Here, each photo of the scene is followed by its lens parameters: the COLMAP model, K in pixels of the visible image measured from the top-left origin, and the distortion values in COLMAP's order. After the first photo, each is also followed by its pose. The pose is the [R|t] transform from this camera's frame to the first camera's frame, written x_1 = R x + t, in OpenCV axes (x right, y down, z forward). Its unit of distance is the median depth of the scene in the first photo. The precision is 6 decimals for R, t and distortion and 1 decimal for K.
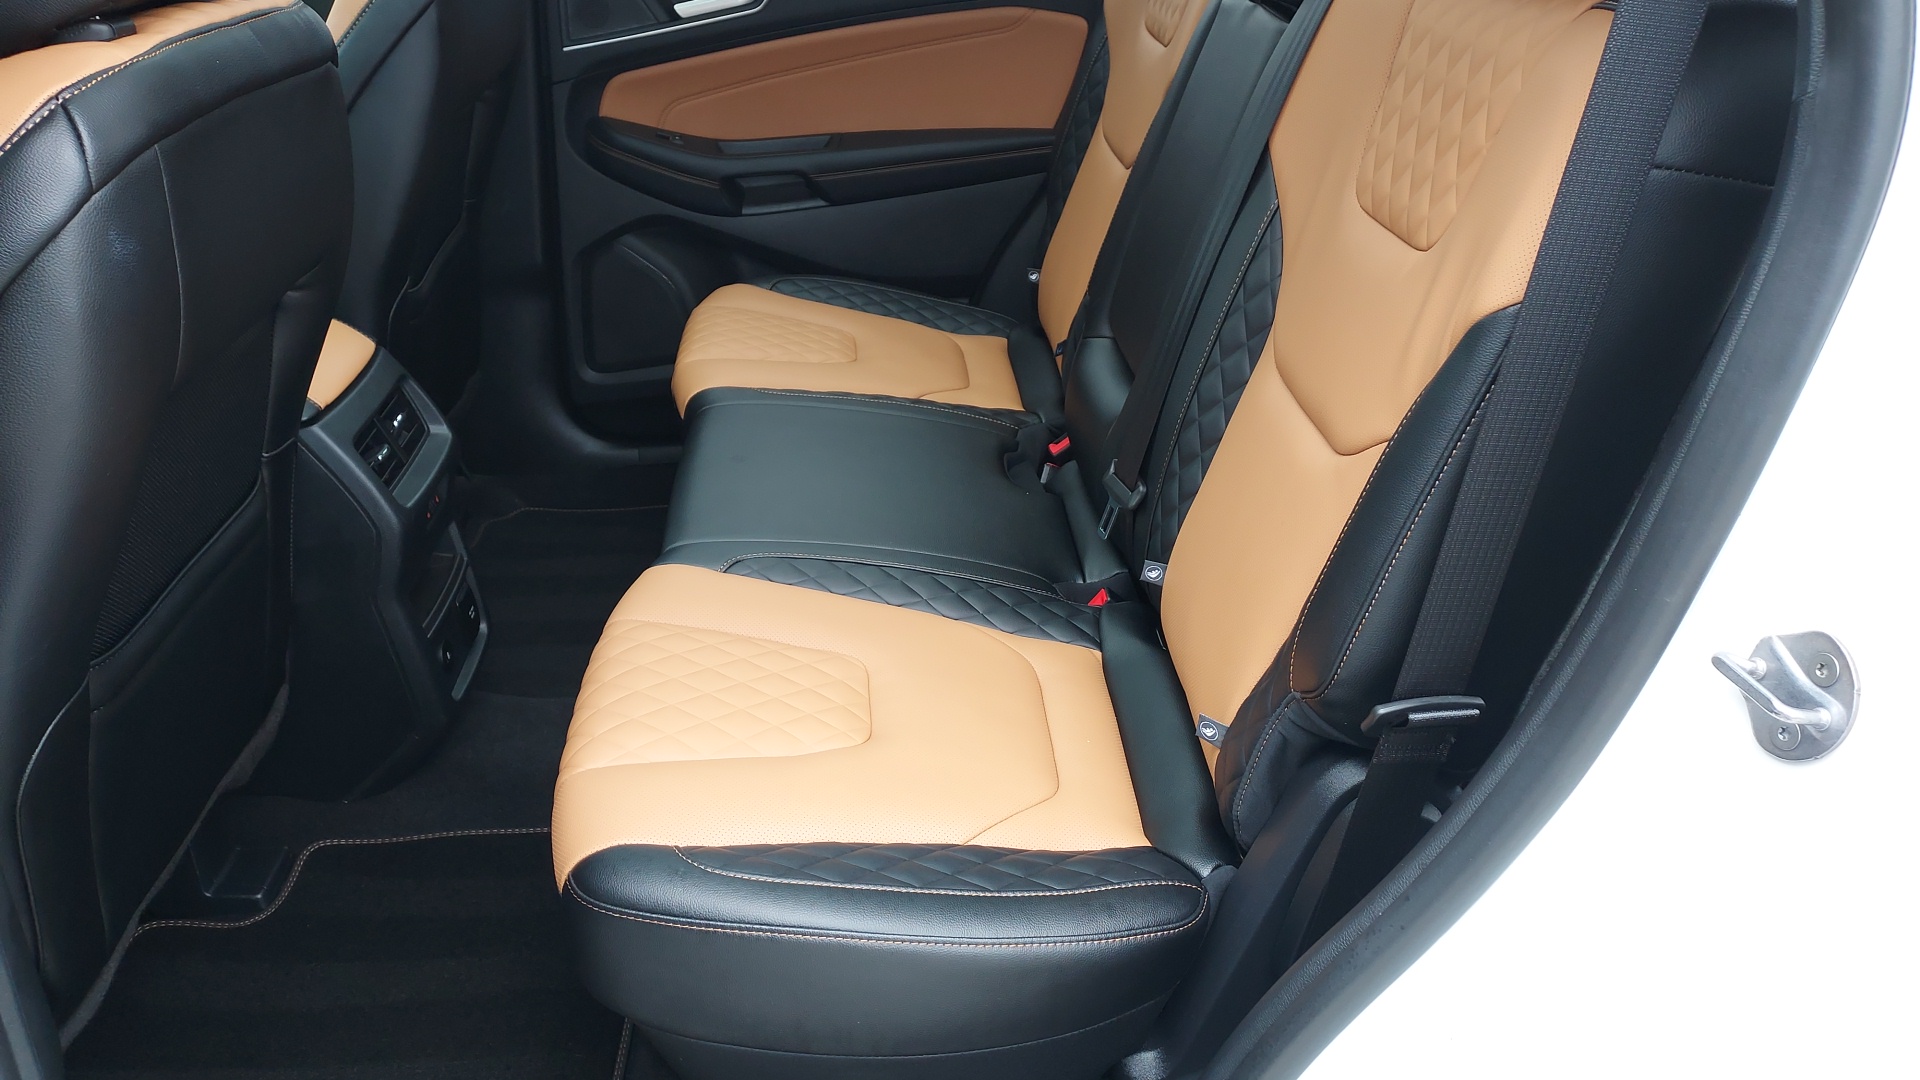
lens RADIAL K [[1379.6, 0, 986.6], [0, 1379.6, 547.0], [0, 0, 1]] dist [0.030810, 0.005798]
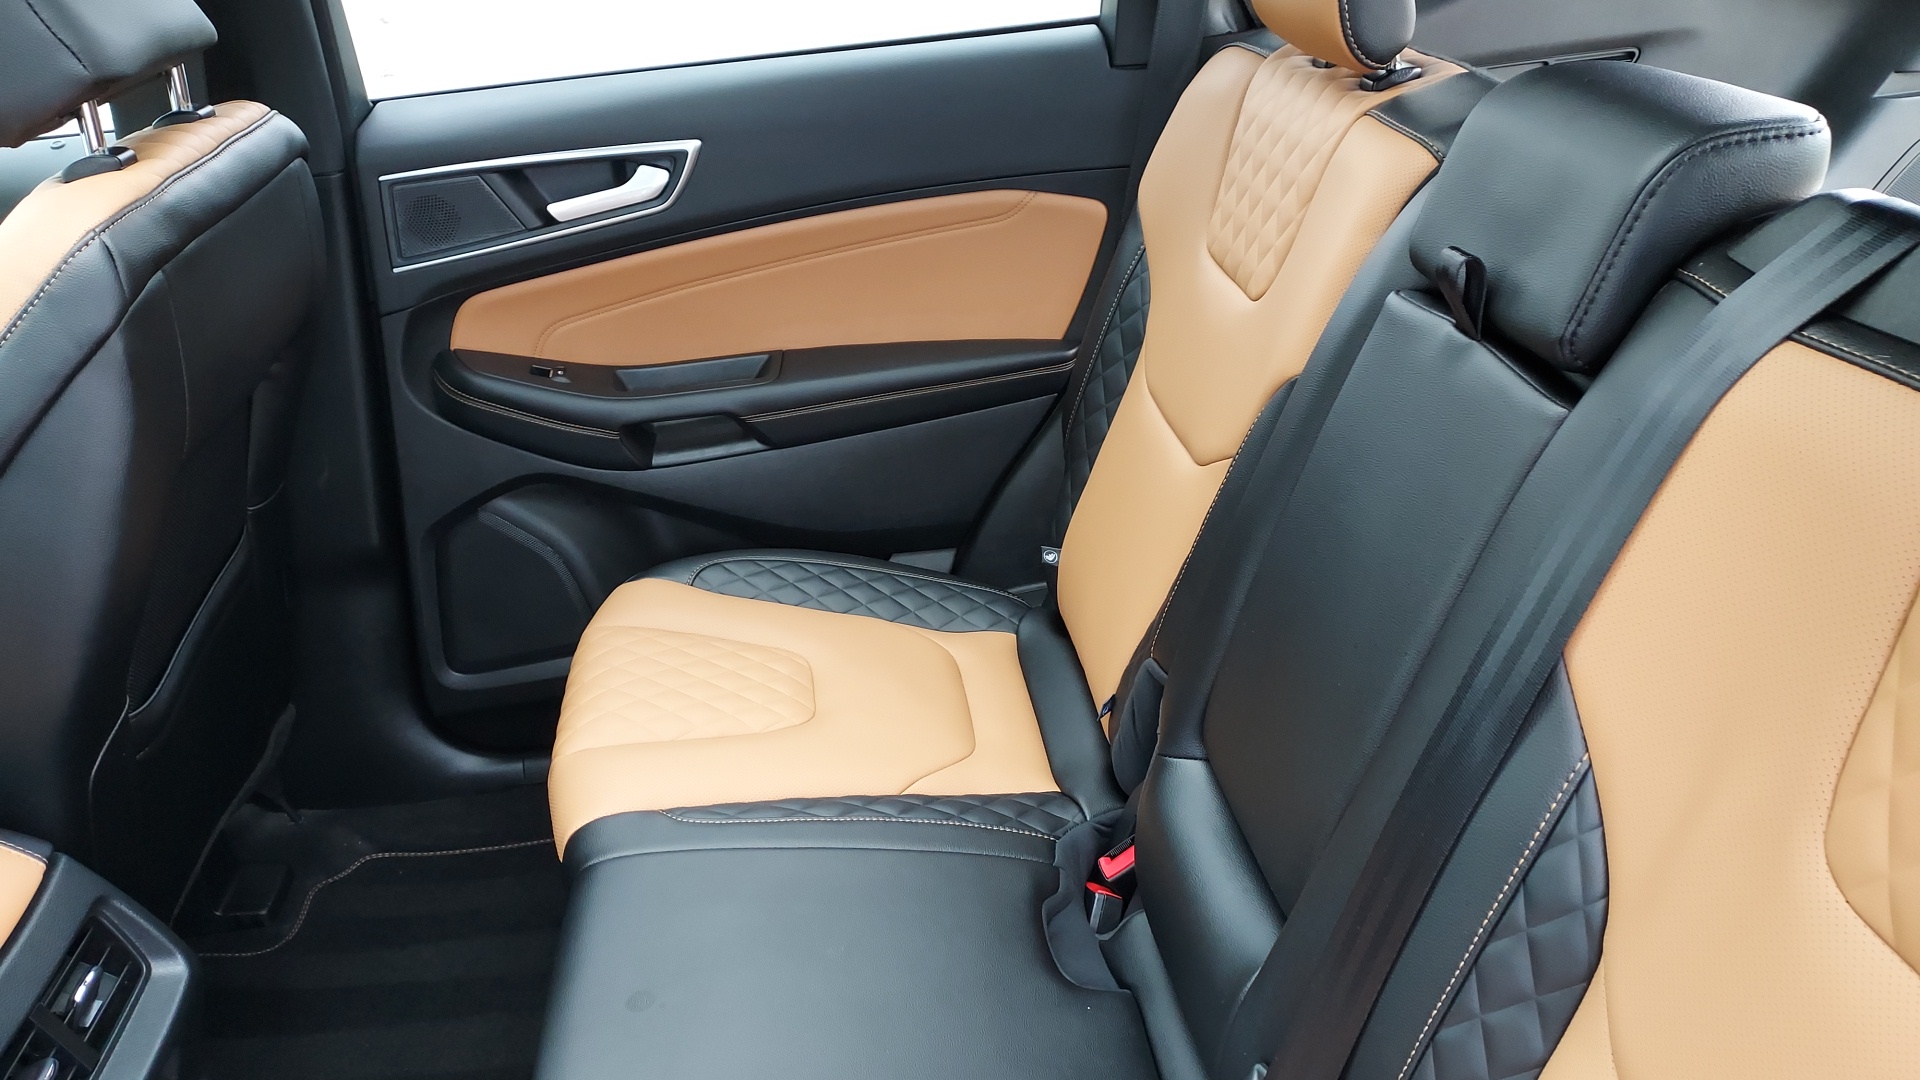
lens RADIAL K [[1379.6, 0, 986.6], [0, 1379.6, 547.0], [0, 0, 1]] dist [0.030810, 0.005798]
pose [[0.998535, -0.034861, 0.041388, -0.030086], [0.035173, 0.999358, -0.006821, -0.195459], [-0.041124, 0.008267, 0.999120, 0.259449]]
